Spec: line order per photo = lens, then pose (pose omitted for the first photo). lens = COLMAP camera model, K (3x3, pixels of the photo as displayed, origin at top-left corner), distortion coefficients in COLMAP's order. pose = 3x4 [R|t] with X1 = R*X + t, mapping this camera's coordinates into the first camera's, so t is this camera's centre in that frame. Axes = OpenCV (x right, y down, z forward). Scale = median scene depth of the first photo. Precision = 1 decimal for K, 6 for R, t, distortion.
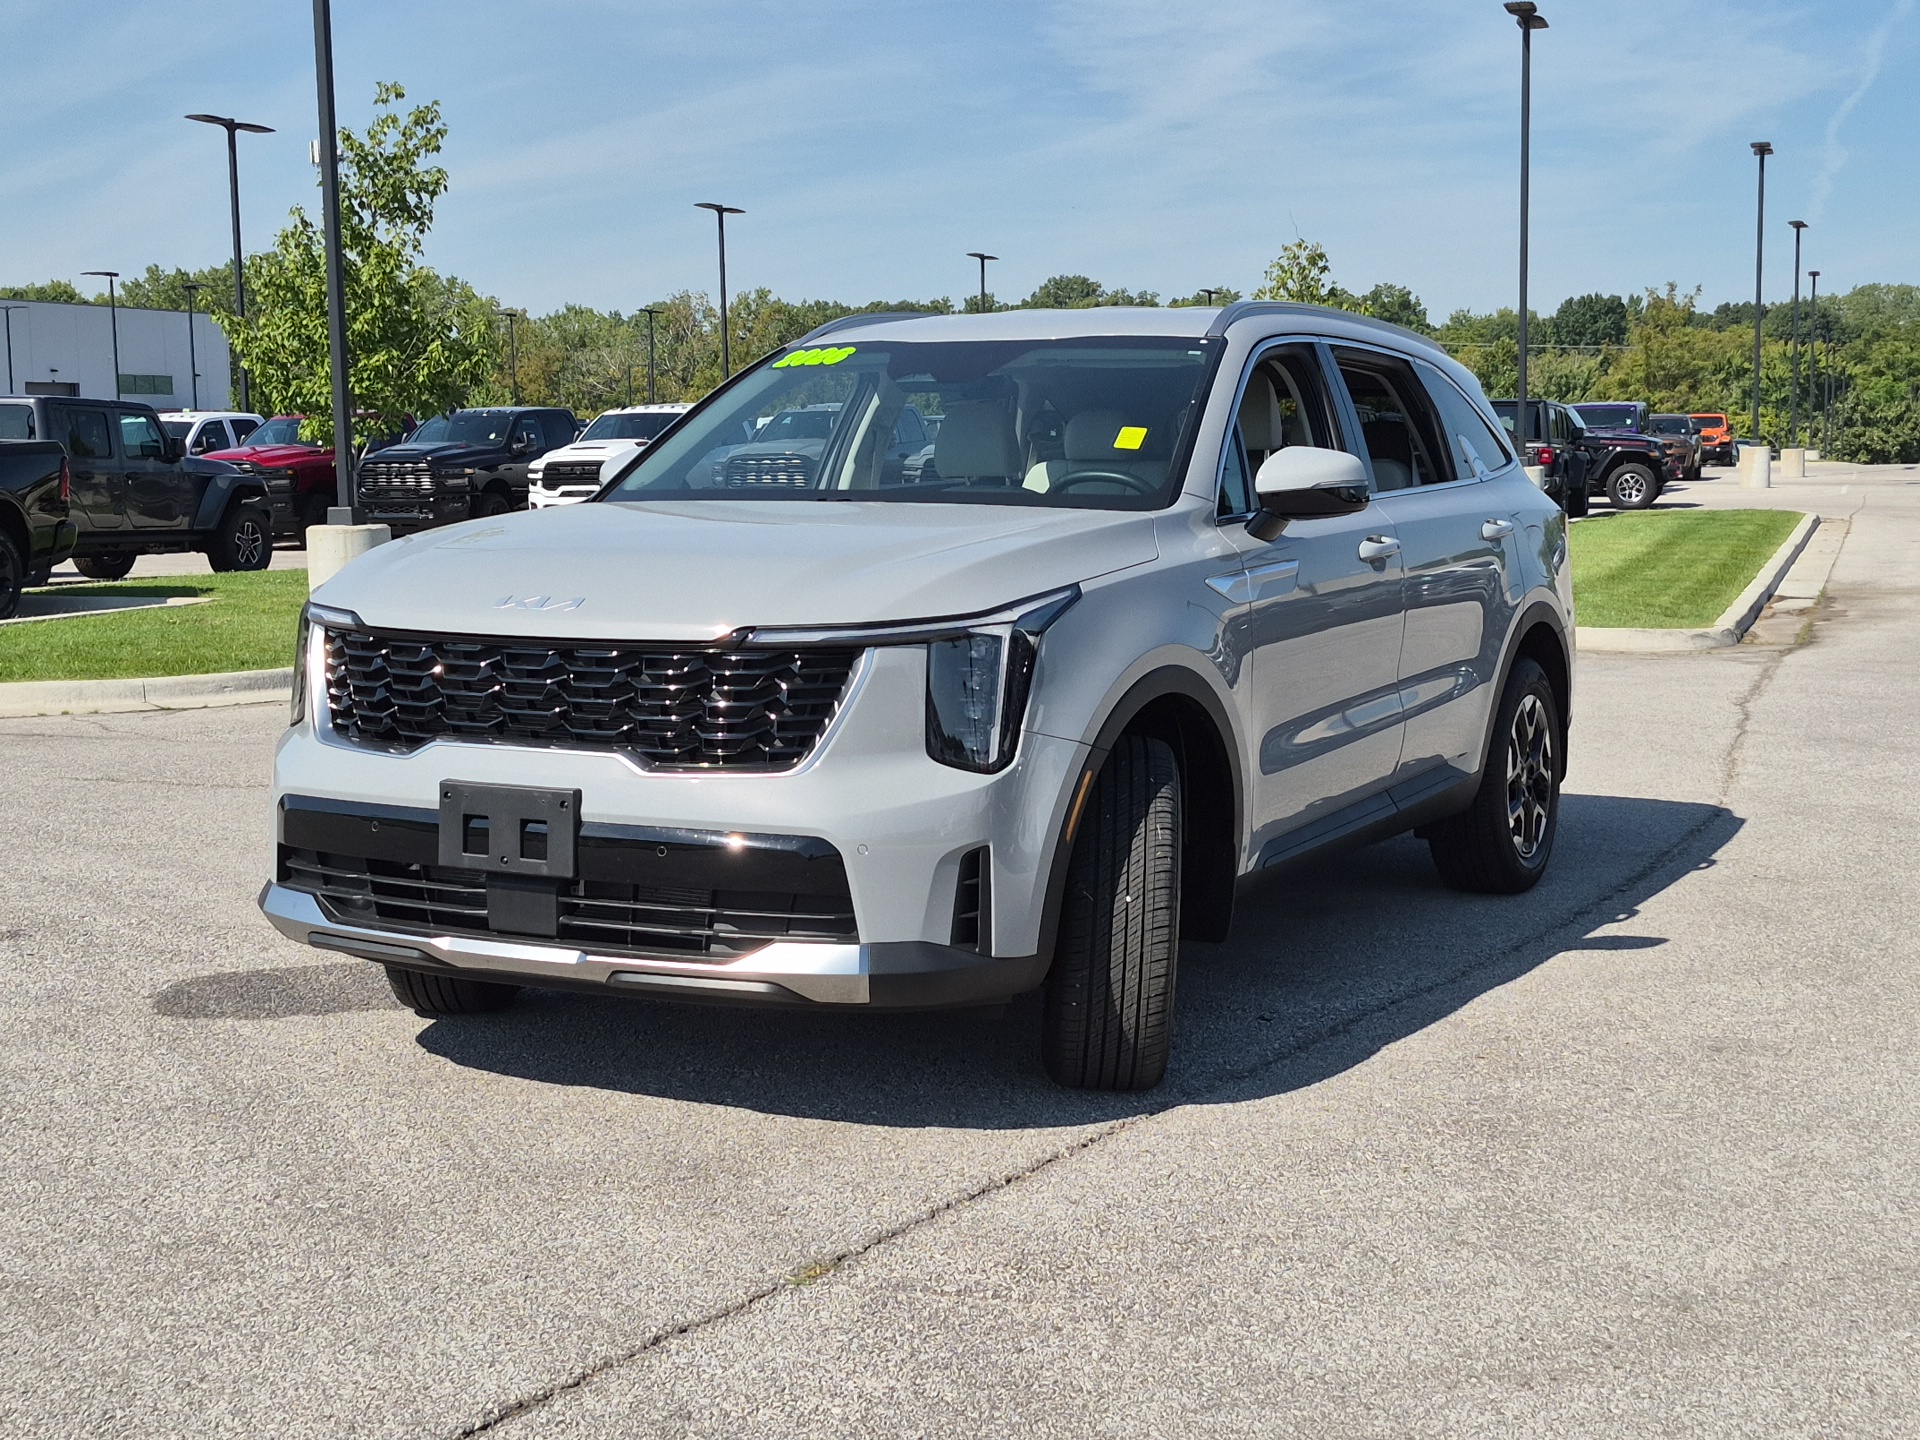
lens RADIAL K [[2501.6, 0, 990.4], [0, 2501.6, 710.0], [0, 0, 1]] dist [0.147009, -0.281749]
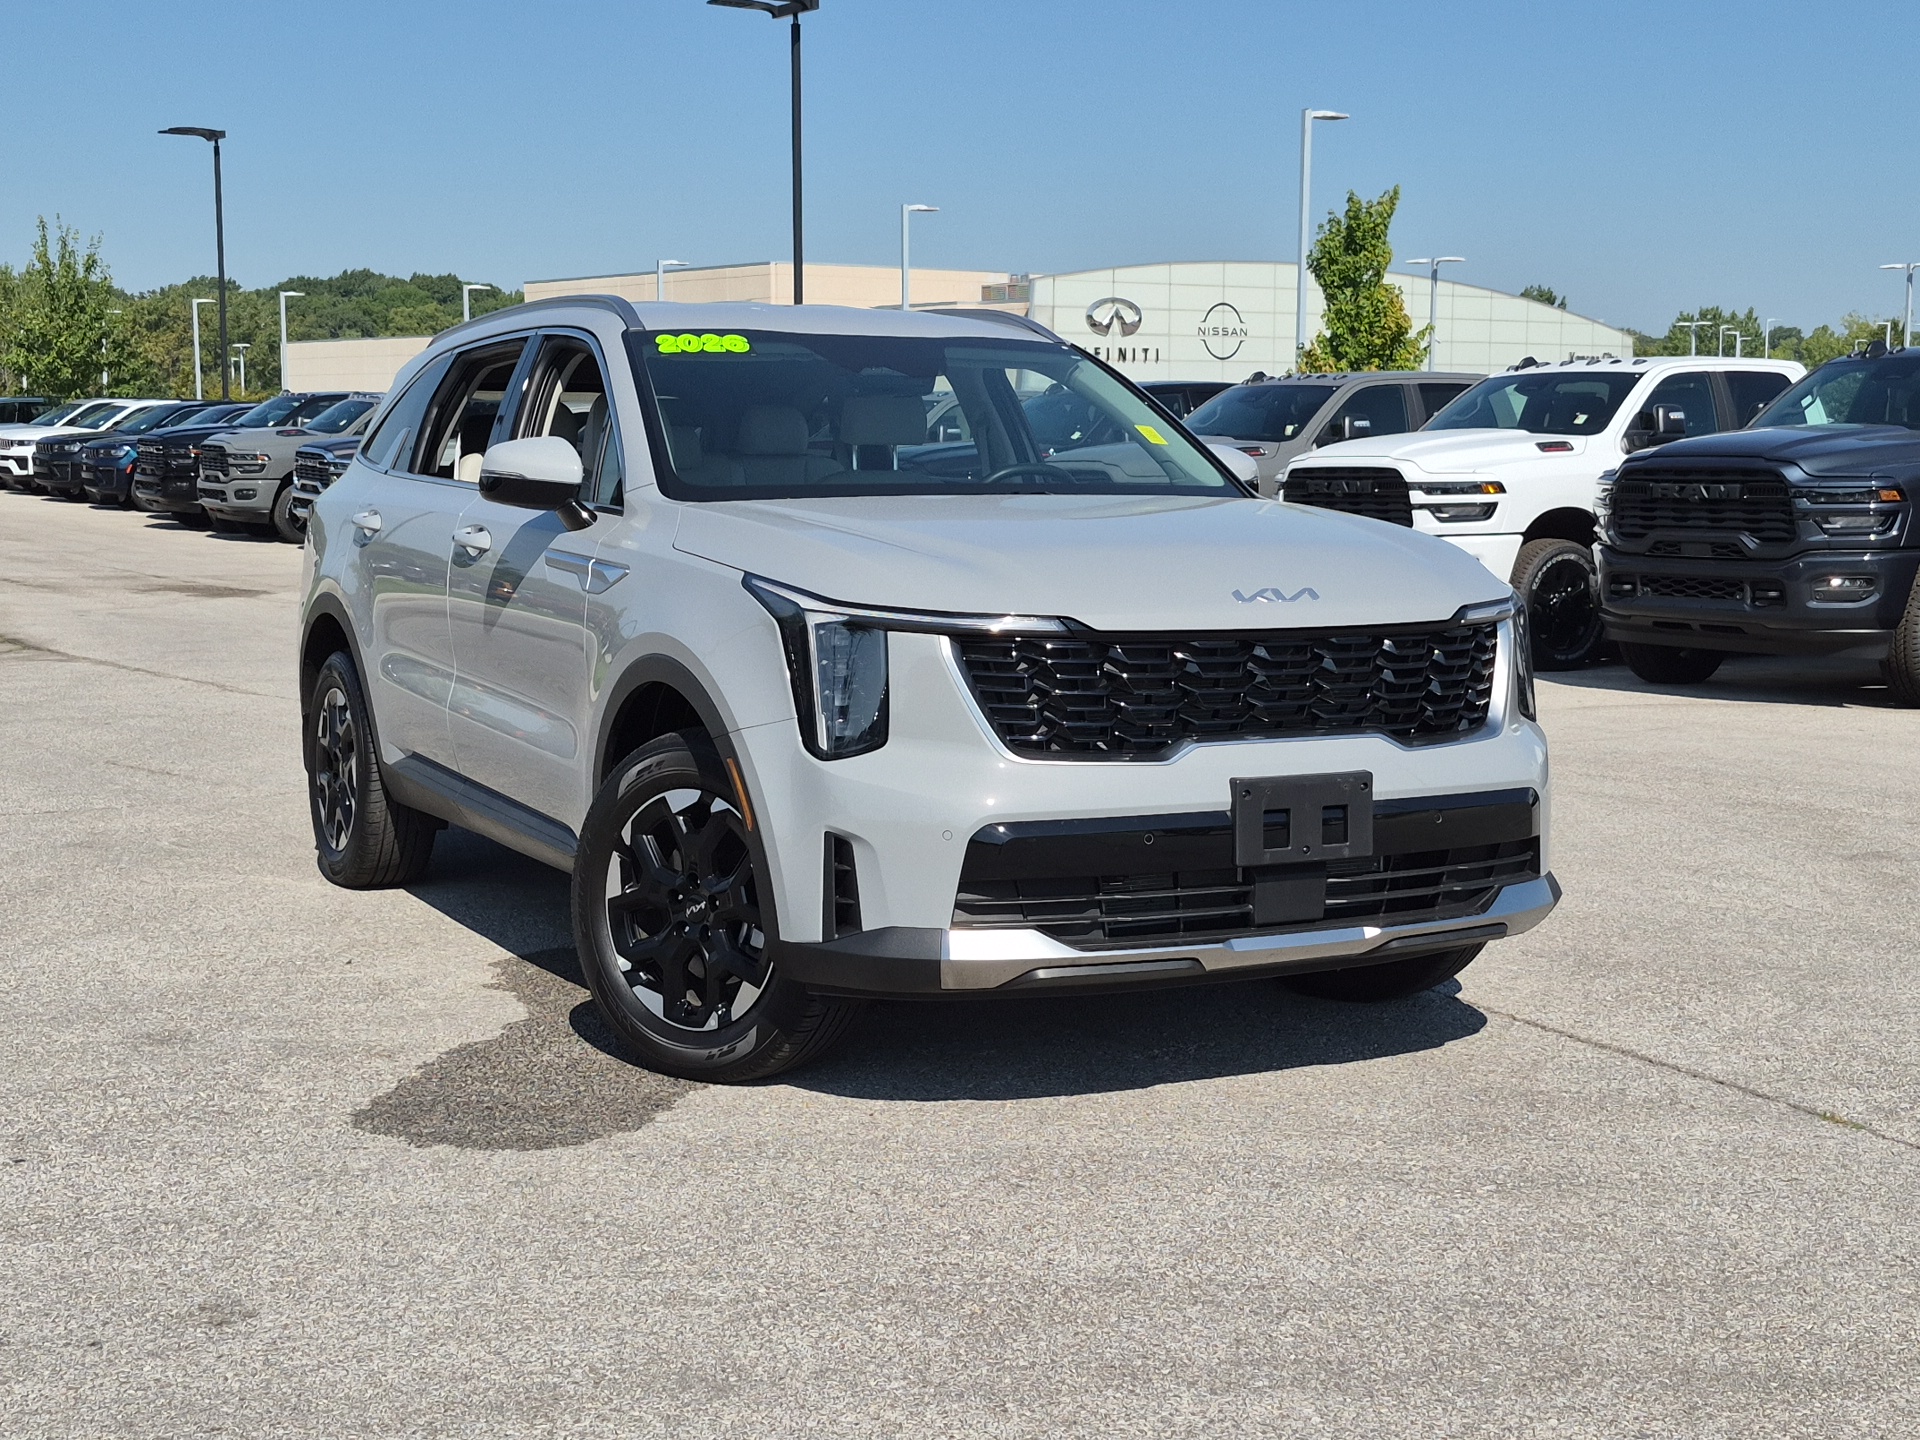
lens RADIAL K [[2501.6, 0, 990.4], [0, 2501.6, 710.0], [0, 0, 1]] dist [0.147009, -0.281749]
pose [[0.572596, -0.079067, 0.816016, -1.038564], [0.077445, 0.996104, 0.042174, -0.046613], [-0.816172, 0.039048, 0.576488, 0.497309]]
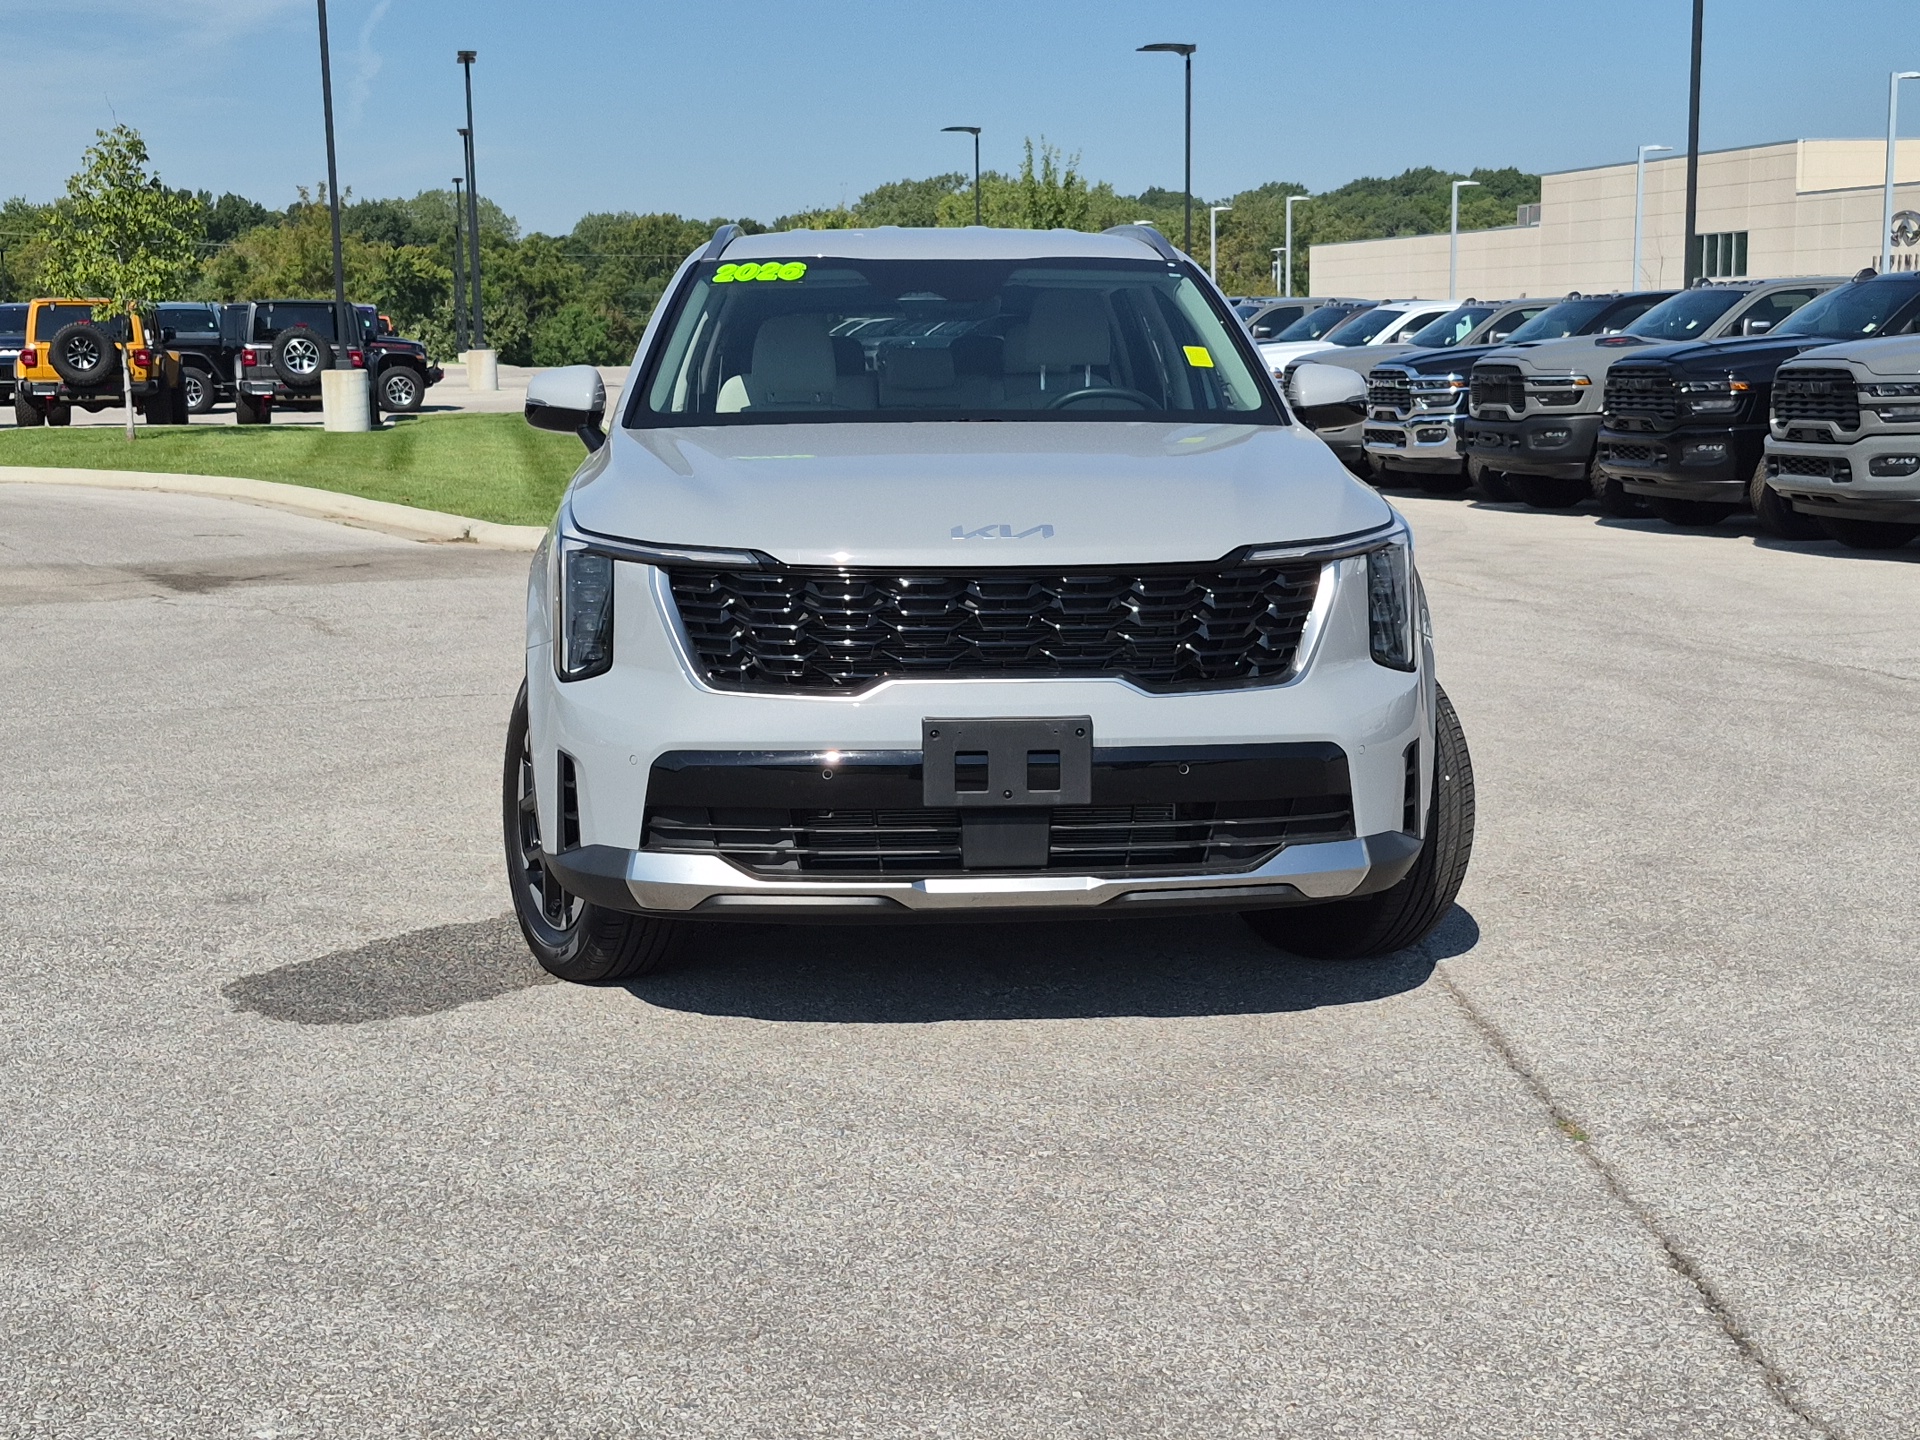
lens RADIAL K [[2501.6, 0, 990.4], [0, 2501.6, 710.0], [0, 0, 1]] dist [0.147009, -0.281749]
pose [[0.850634, -0.077484, 0.520017, -0.676865], [0.057208, 0.996849, 0.054953, -0.026355], [-0.522636, -0.016996, 0.852386, 0.159763]]
